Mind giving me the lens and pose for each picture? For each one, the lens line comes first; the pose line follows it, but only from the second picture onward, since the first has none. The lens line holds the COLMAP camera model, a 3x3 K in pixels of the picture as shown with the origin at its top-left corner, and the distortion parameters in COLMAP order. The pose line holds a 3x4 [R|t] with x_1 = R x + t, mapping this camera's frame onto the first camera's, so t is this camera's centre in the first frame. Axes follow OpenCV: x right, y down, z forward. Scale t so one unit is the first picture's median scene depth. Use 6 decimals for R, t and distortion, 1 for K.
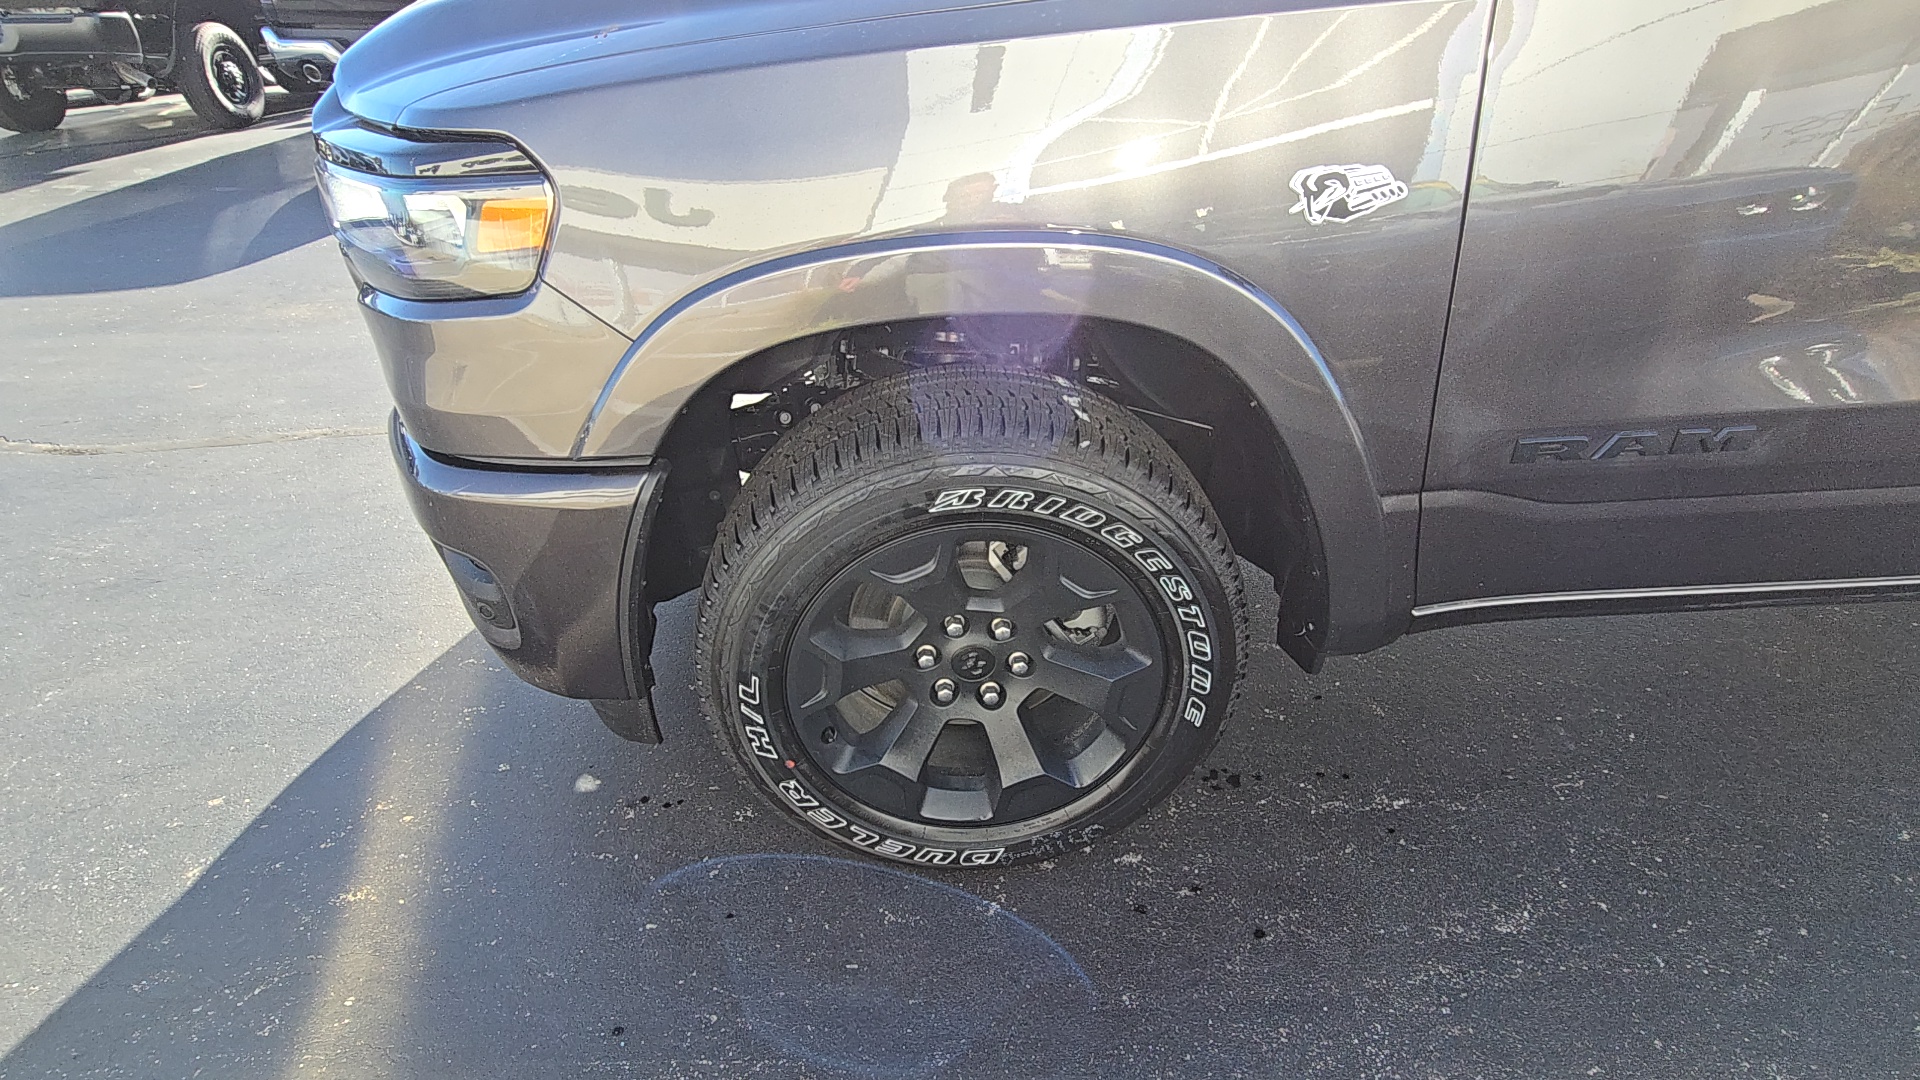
lens RADIAL K [[965.9, 0, 952.2], [0, 965.9, 557.8], [0, 0, 1]] dist [0.002446, -0.000968]
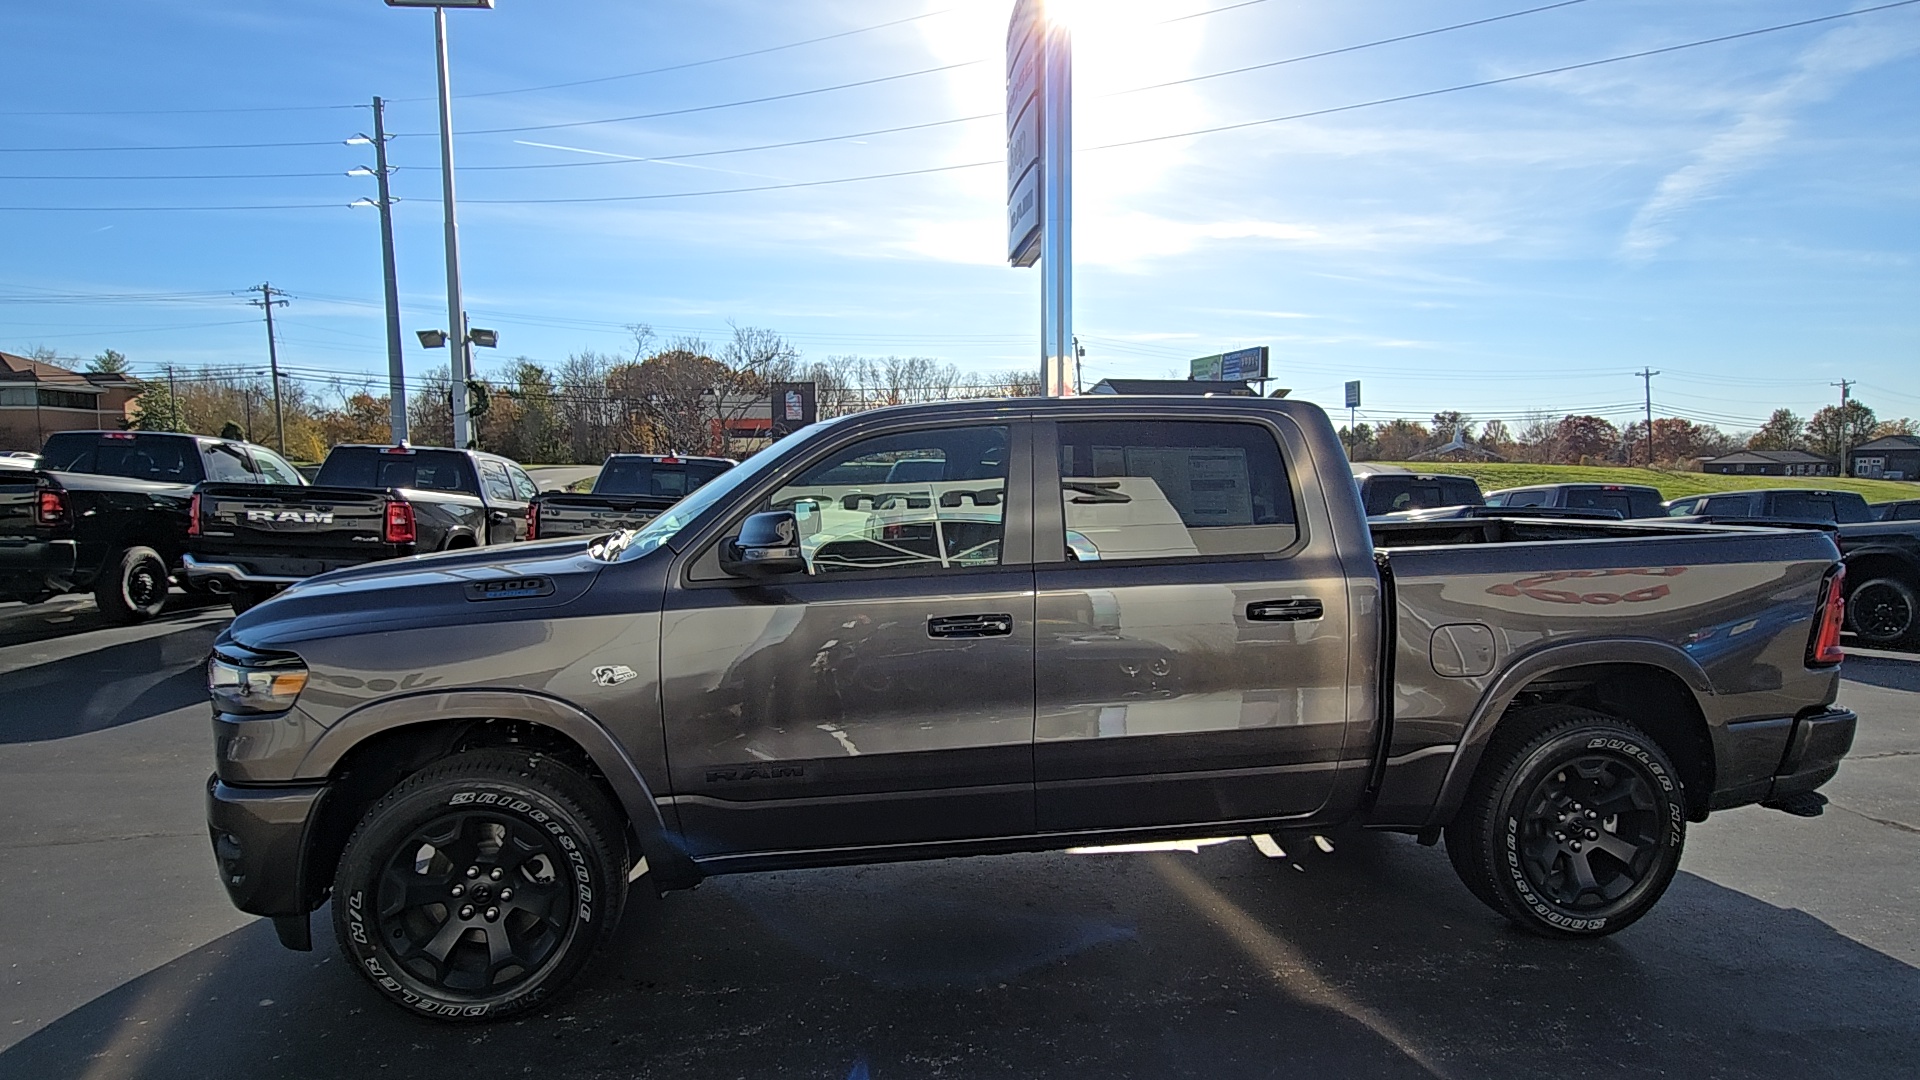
lens RADIAL K [[965.9, 0, 937.0], [0, 965.9, 561.2], [0, 0, 1]] dist [0.002446, -0.000968]
pose [[0.993839, 0.020868, 0.108850, 0.762888], [0.032054, 0.886026, -0.462526, 0.477330], [-0.106096, 0.463166, 0.879898, -1.251453]]
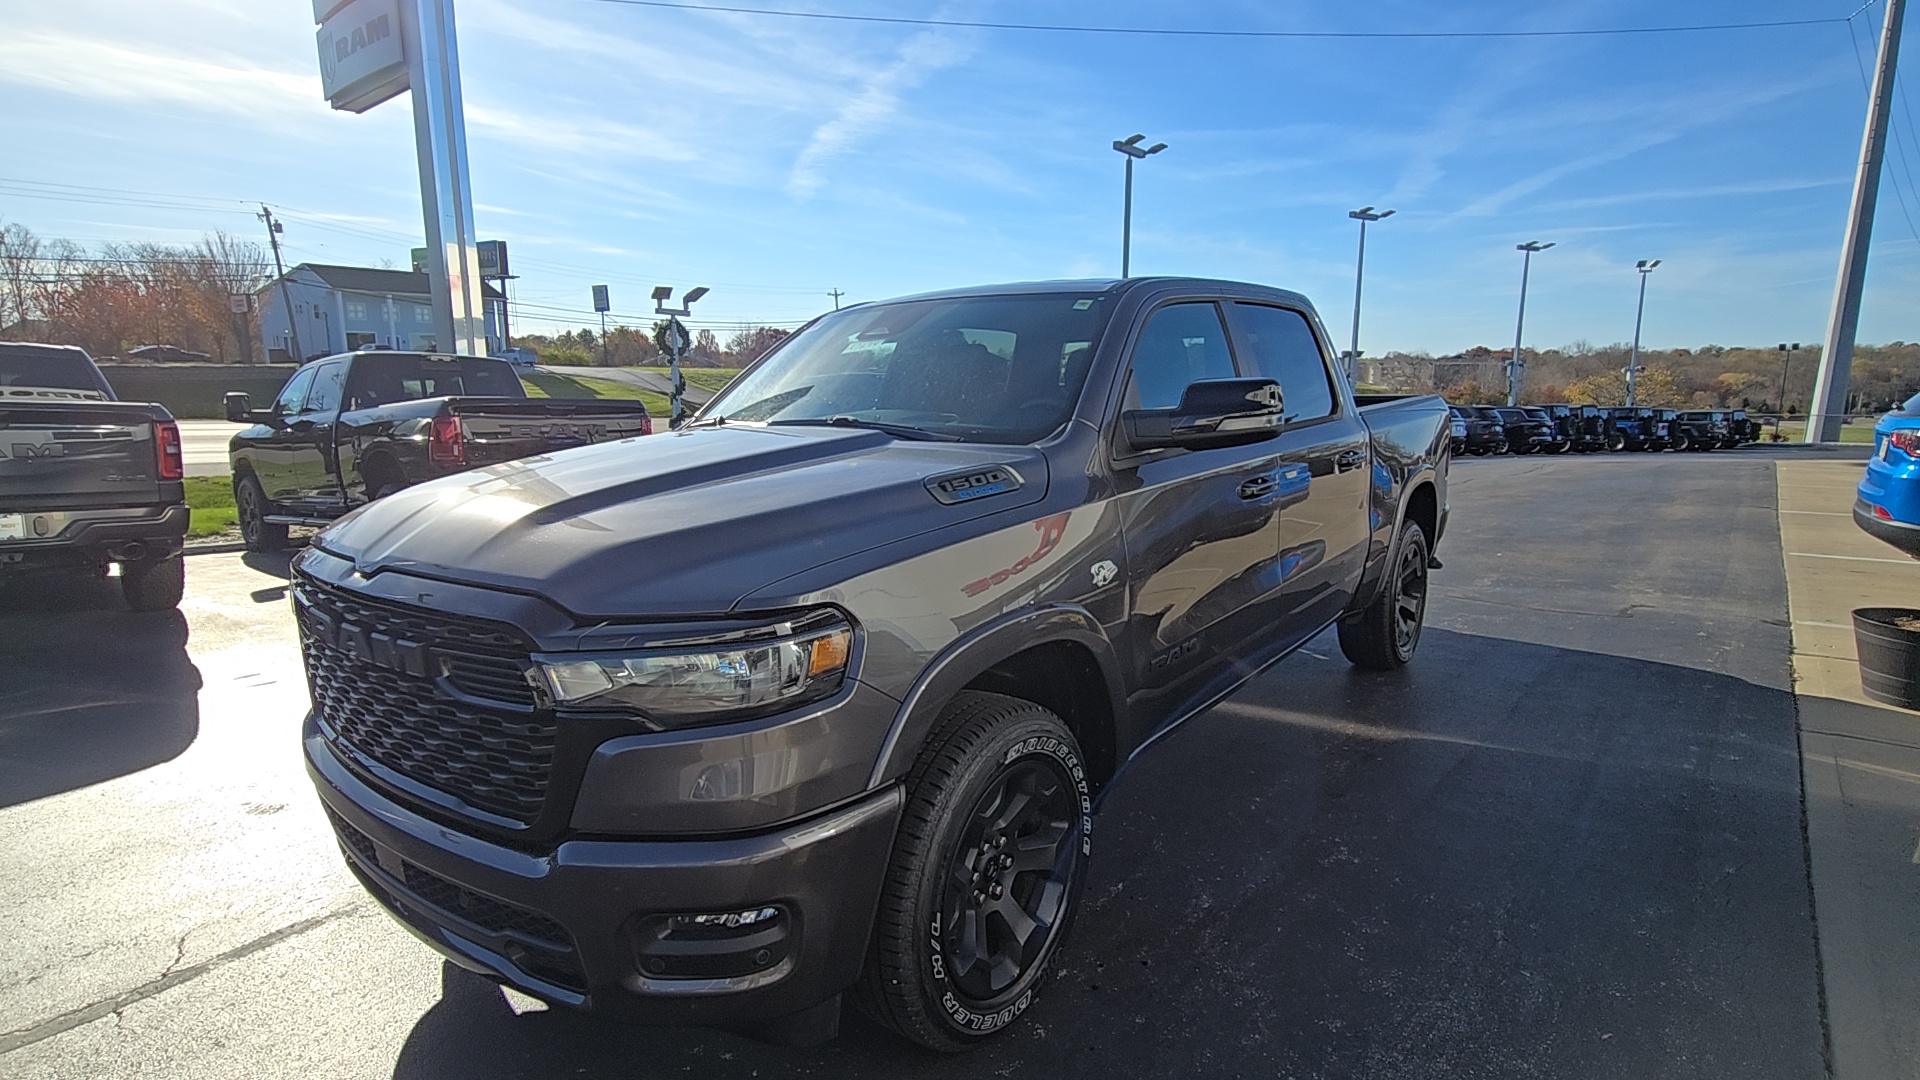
lens RADIAL K [[965.9, 0, 955.8], [0, 965.9, 551.6], [0, 0, 1]] dist [0.002446, -0.000968]
pose [[0.639266, -0.108728, 0.761260, -1.240343], [0.403124, 0.890406, -0.211349, -0.049139], [-0.654851, 0.441990, 0.613038, -0.196802]]
